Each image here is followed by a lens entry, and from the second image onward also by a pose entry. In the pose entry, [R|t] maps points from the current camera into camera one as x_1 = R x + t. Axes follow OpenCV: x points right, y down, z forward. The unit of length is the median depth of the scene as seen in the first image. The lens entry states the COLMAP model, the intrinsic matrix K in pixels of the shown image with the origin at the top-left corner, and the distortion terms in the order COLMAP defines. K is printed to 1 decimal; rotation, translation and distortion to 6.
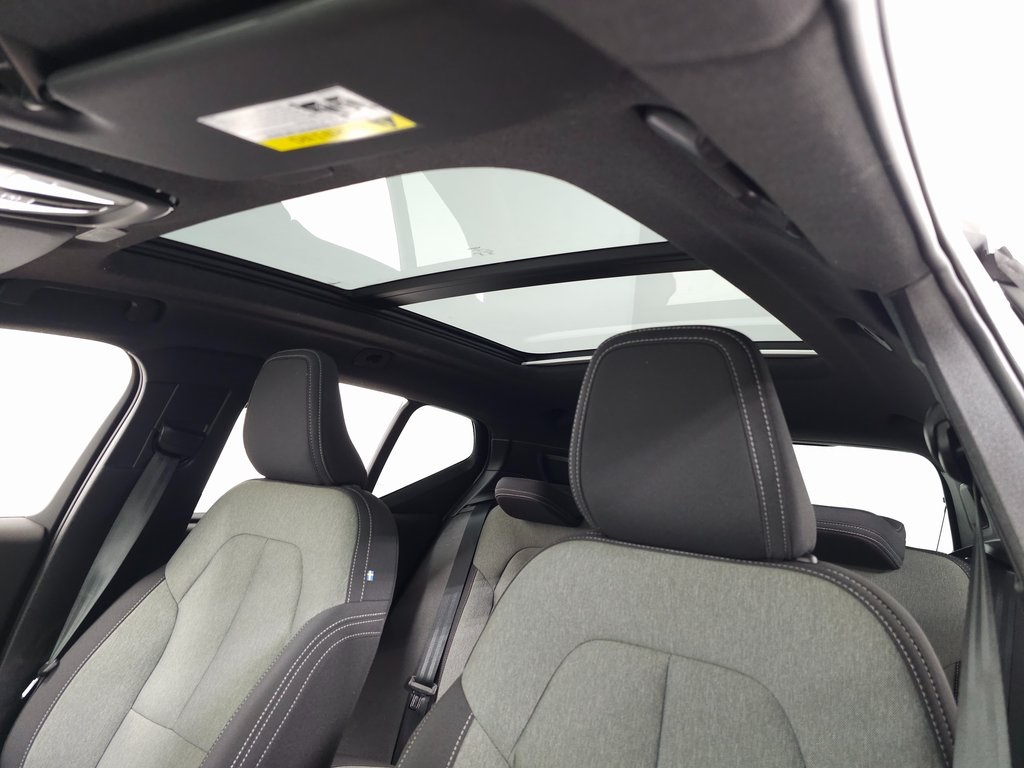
lens RADIAL K [[691.6, 0, 513.2], [0, 691.6, 377.3], [0, 0, 1]] dist [0.066609, -0.066957]
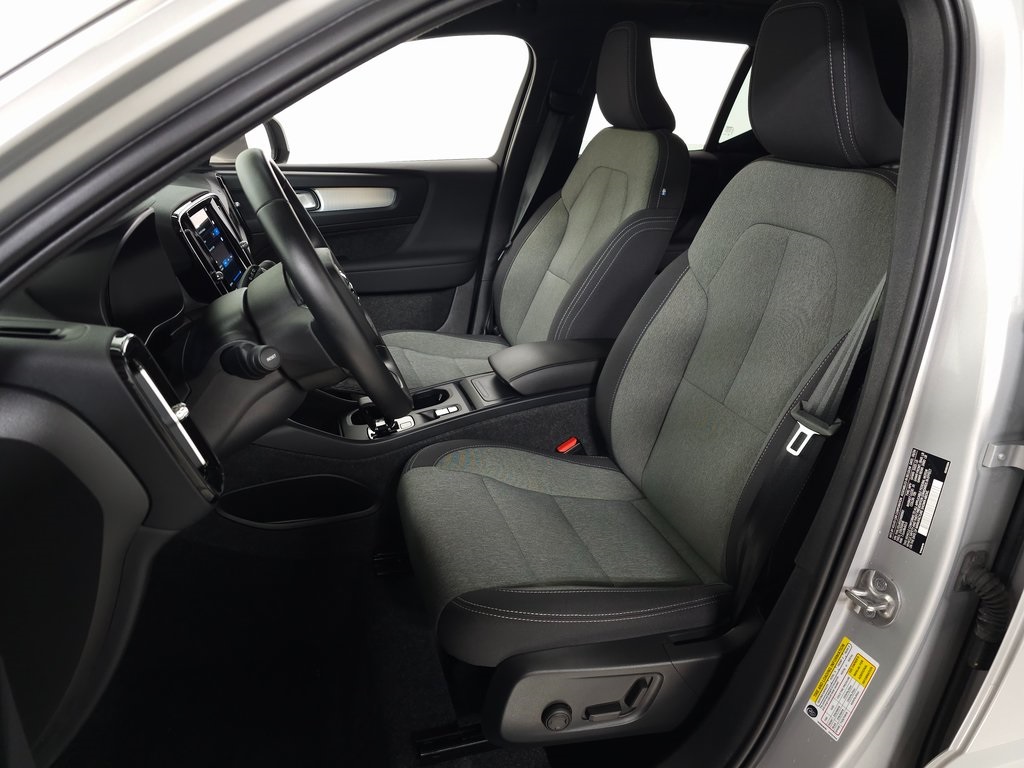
lens RADIAL K [[691.6, 0, 513.2], [0, 691.6, 377.3], [0, 0, 1]] dist [0.066609, -0.066957]
pose [[0.808928, 0.155995, -0.566835, 0.371627], [0.128791, 0.893715, 0.429751, -0.035929], [0.573628, -0.420641, 0.702860, -0.337480]]
